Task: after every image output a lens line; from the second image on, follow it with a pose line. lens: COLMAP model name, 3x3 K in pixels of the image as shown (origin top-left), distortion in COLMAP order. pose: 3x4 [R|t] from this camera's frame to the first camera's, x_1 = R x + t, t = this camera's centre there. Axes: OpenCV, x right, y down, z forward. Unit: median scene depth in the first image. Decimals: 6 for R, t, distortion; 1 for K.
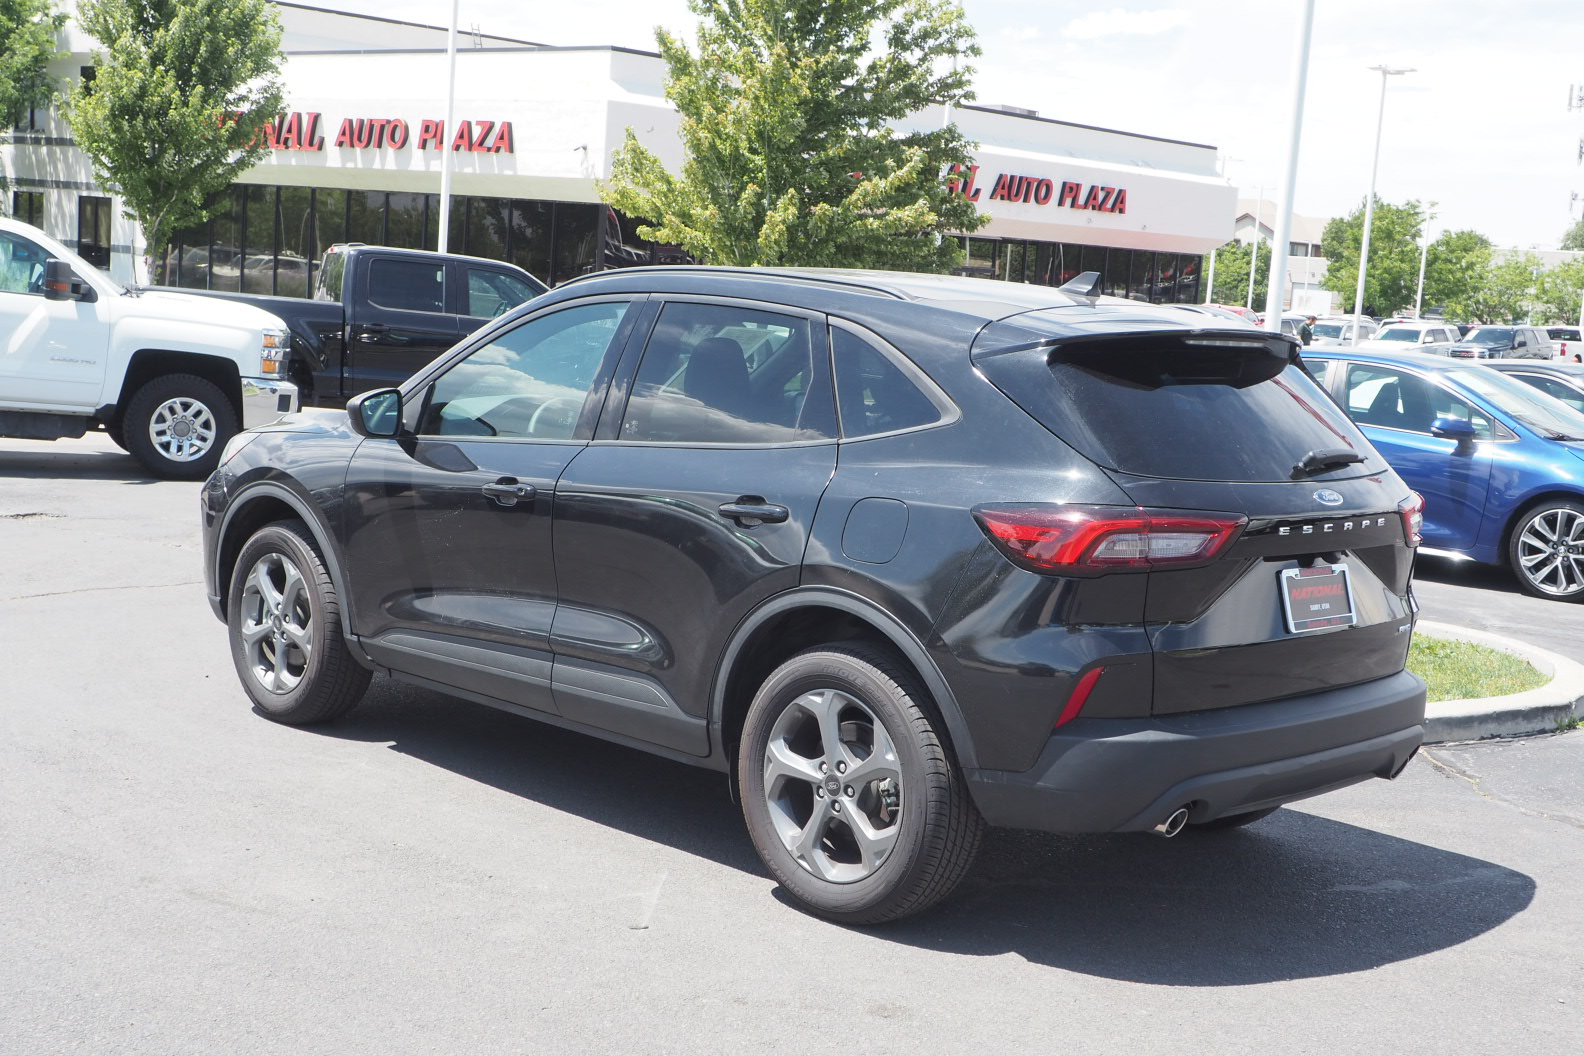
lens RADIAL K [[1959.0, 0, 798.0], [0, 1959.0, 527.4], [0, 0, 1]] dist [-0.017848, -0.050873]
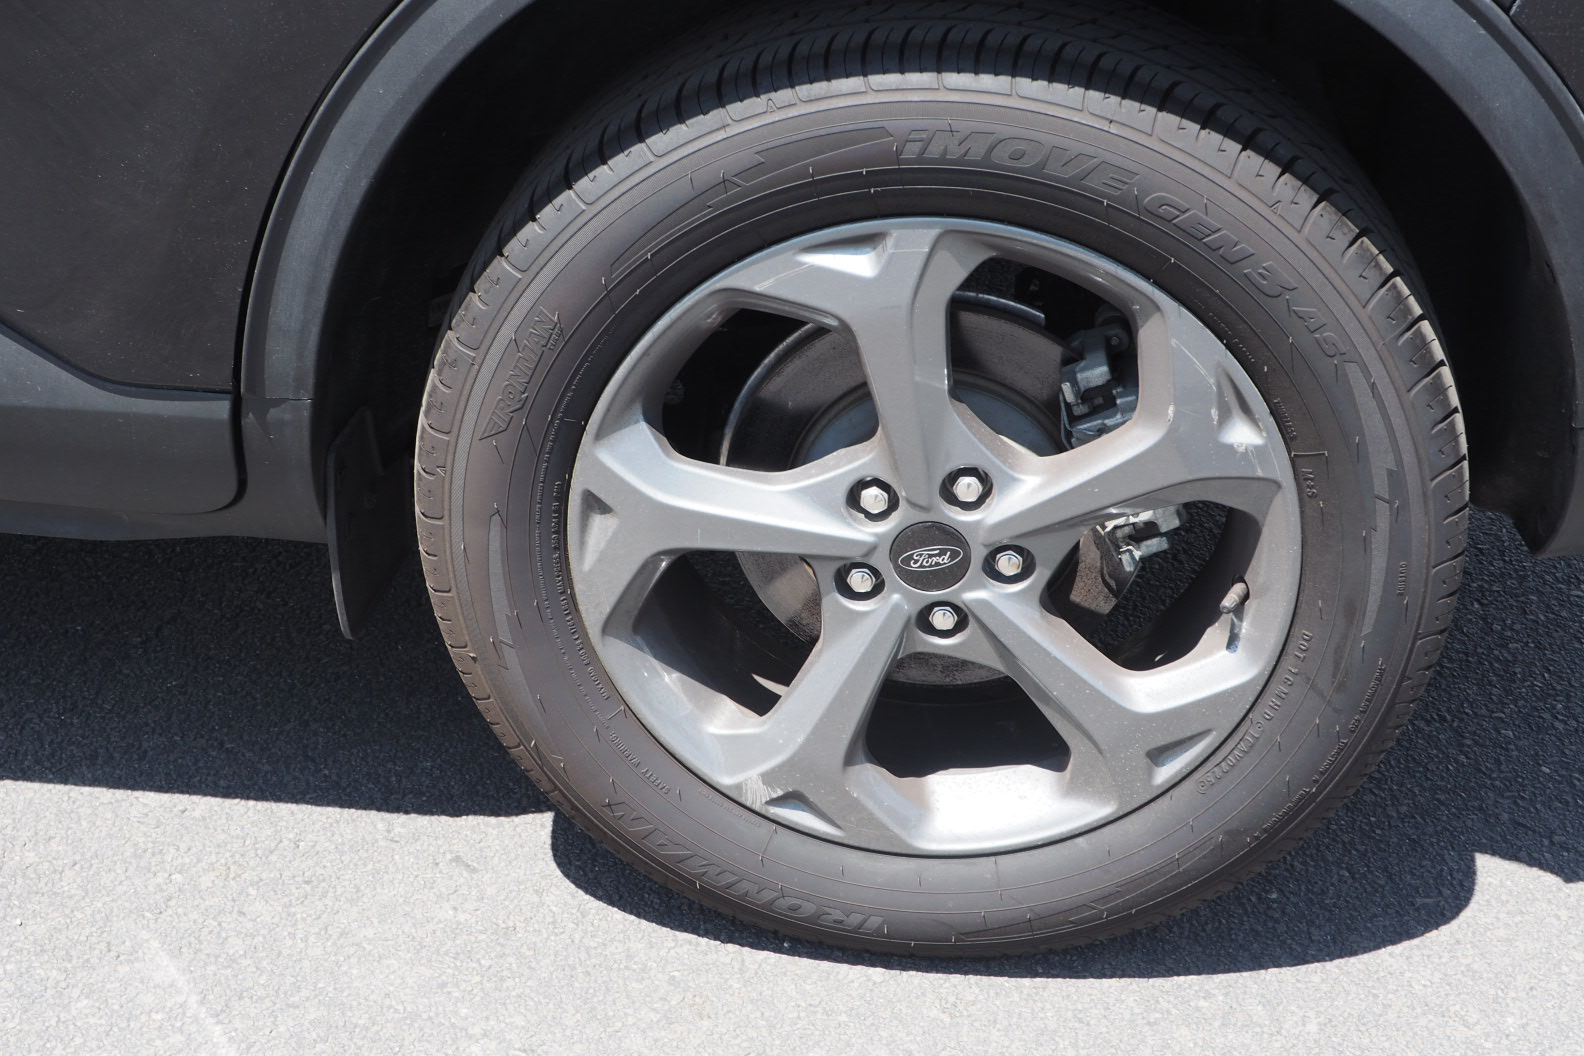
lens RADIAL K [[2308.7, 0, 792.0], [0, 2308.7, 528.0], [0, 0, 1]] dist [-0.014340, -0.003766]
pose [[0.779499, -0.337353, 0.527801, -0.158672], [0.074097, 0.886332, 0.457083, -0.015727], [-0.622005, -0.317187, 0.715892, 0.780433]]
